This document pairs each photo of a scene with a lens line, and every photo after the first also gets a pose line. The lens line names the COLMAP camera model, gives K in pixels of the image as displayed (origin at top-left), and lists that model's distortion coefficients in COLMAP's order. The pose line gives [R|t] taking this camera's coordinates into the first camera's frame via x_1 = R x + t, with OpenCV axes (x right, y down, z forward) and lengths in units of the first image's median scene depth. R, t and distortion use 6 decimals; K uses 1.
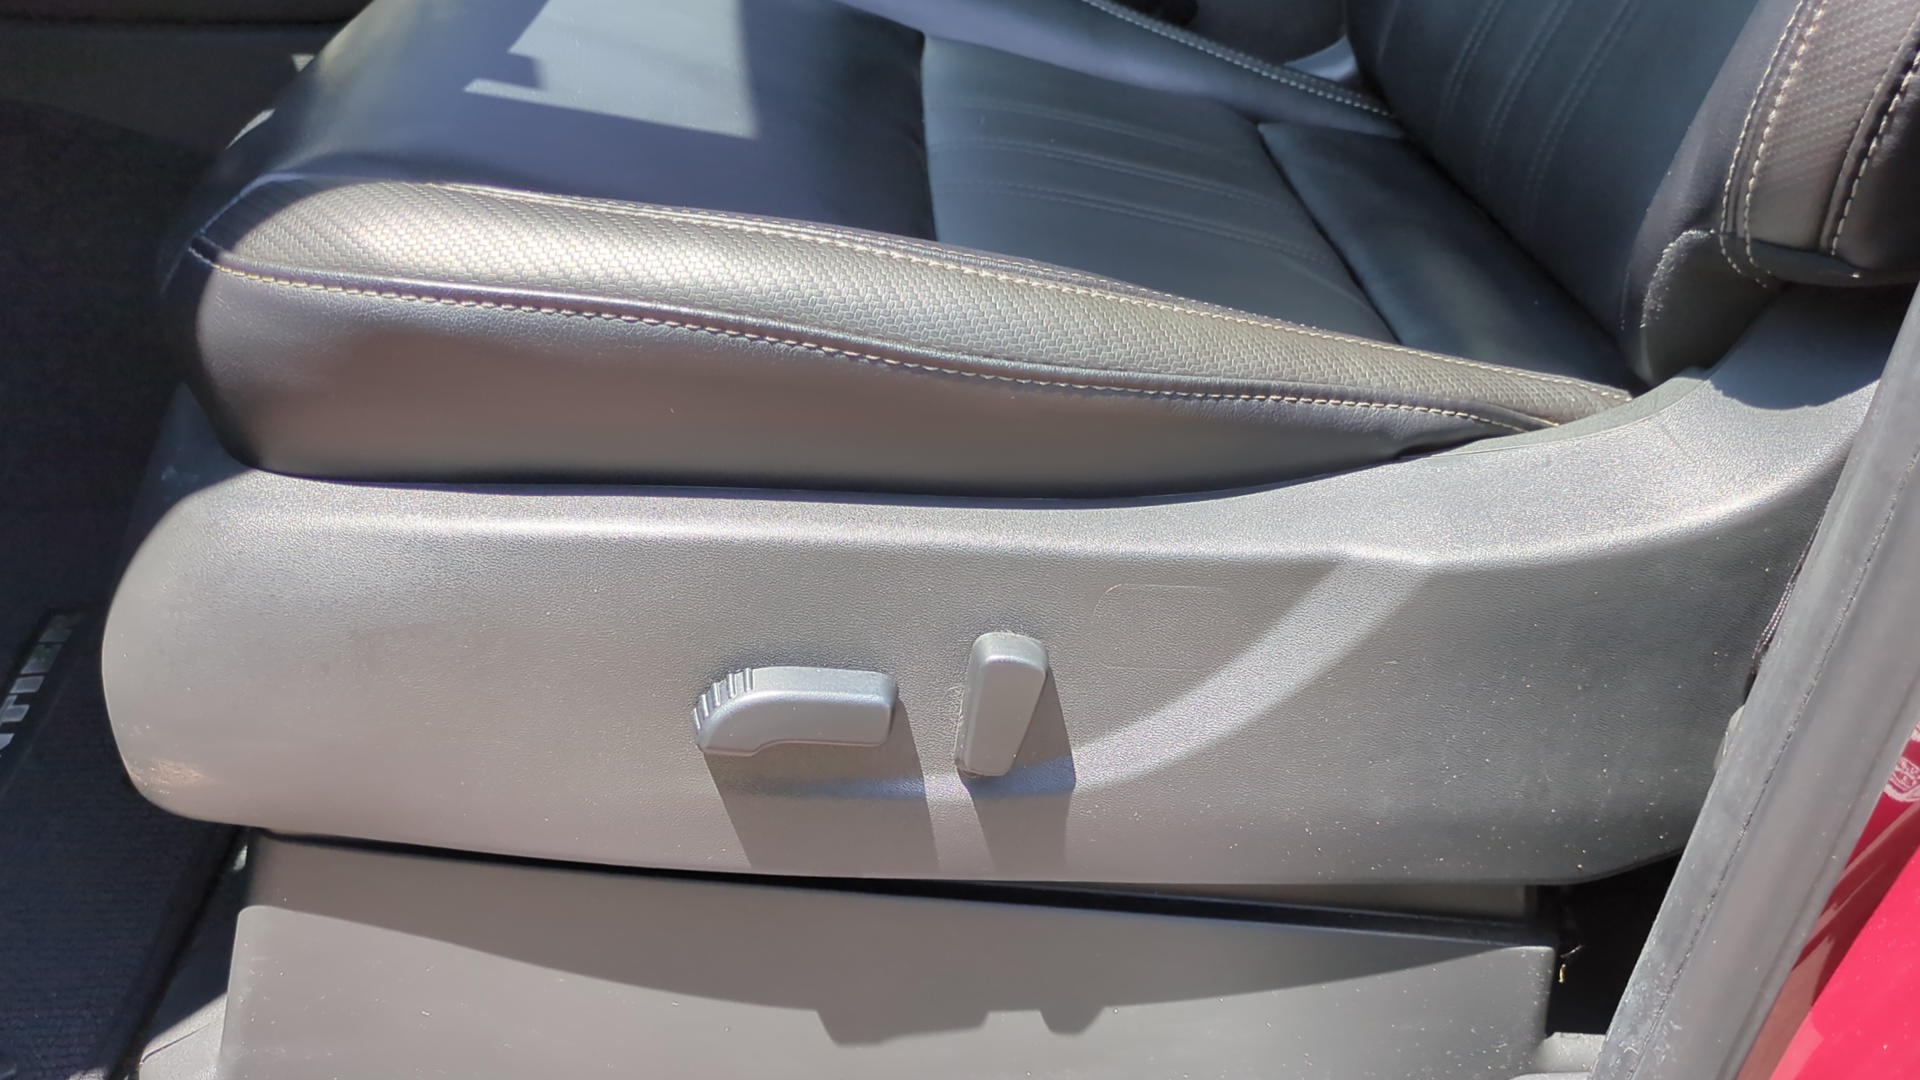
lens RADIAL K [[1623.1, 0, 960.0], [0, 1623.1, 540.0], [0, 0, 1]] dist [0.050442, -0.120650]
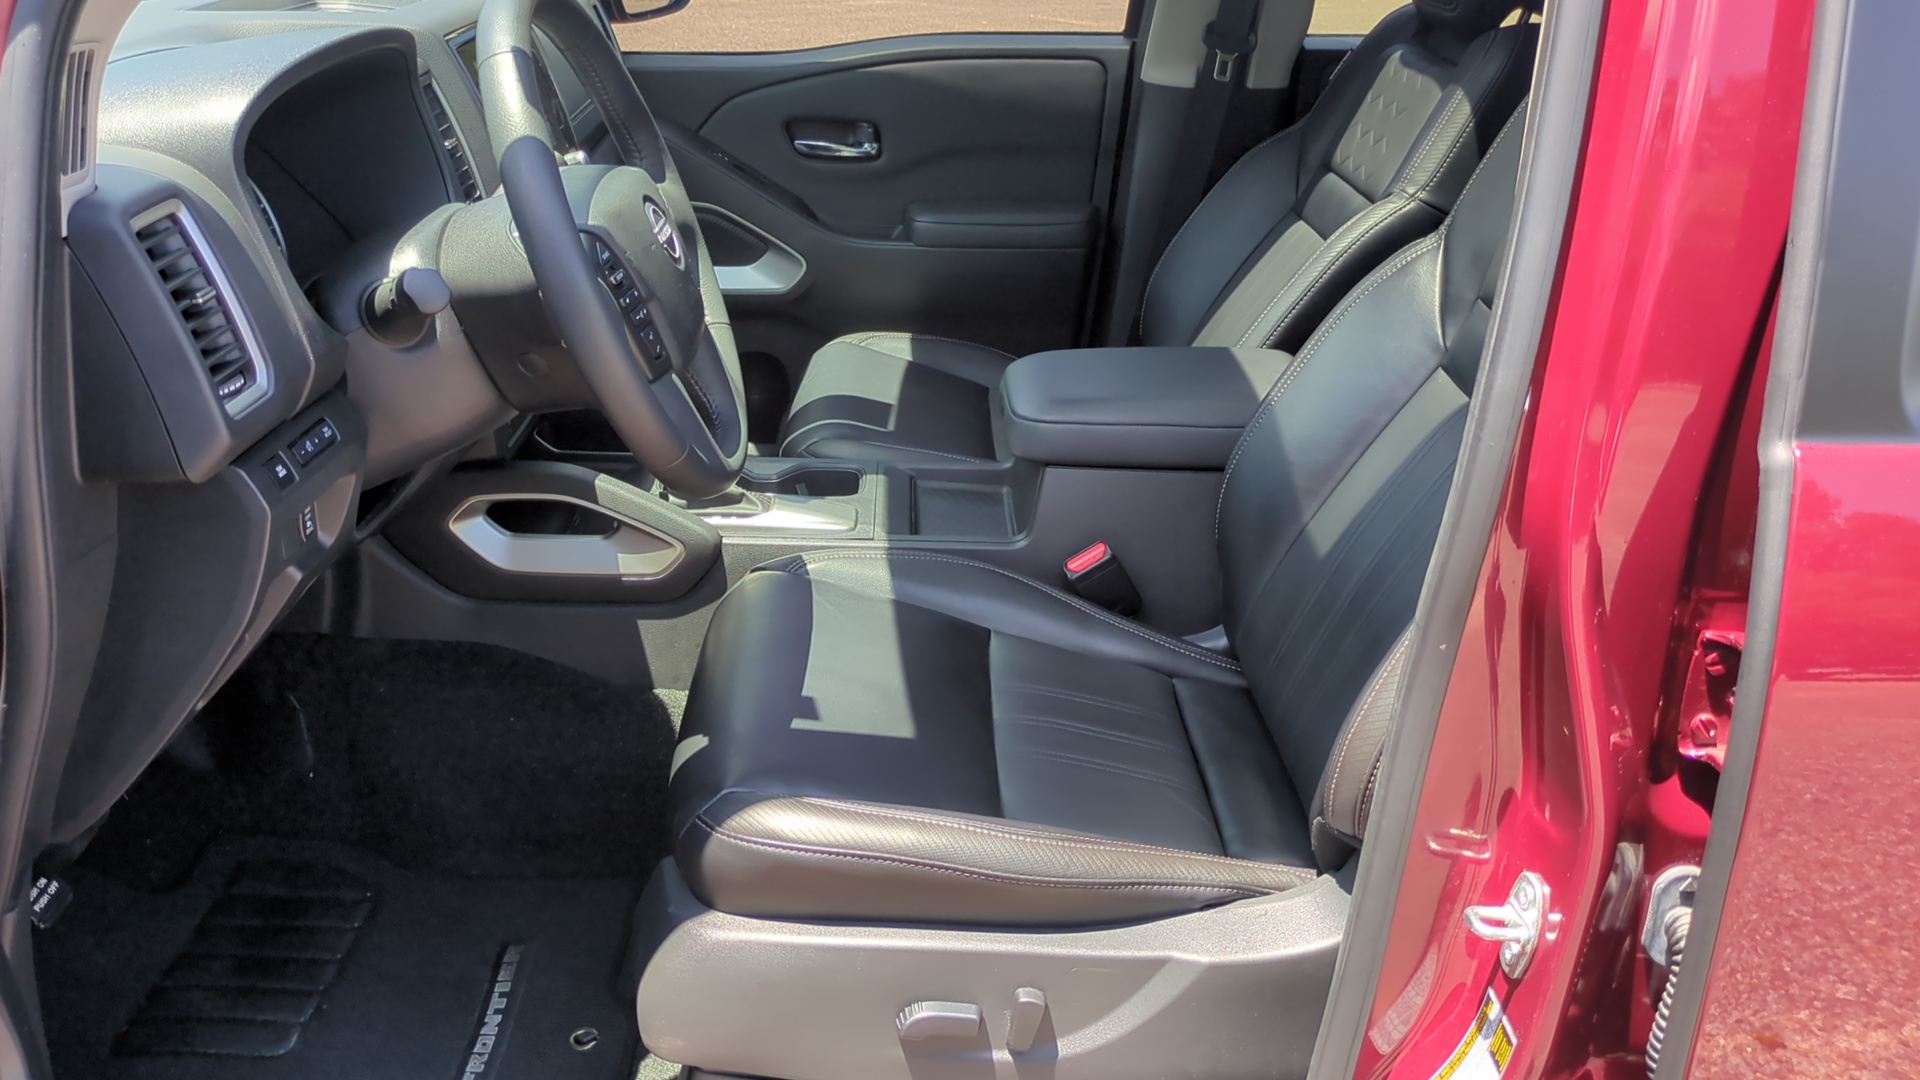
lens RADIAL K [[1623.1, 0, 960.0], [0, 1623.1, 540.0], [0, 0, 1]] dist [0.050442, -0.120650]
pose [[0.999628, 0.013592, -0.023646, -0.023911], [-0.017006, 0.988421, -0.150779, -0.227676], [0.021323, 0.151125, 0.988285, -1.438706]]
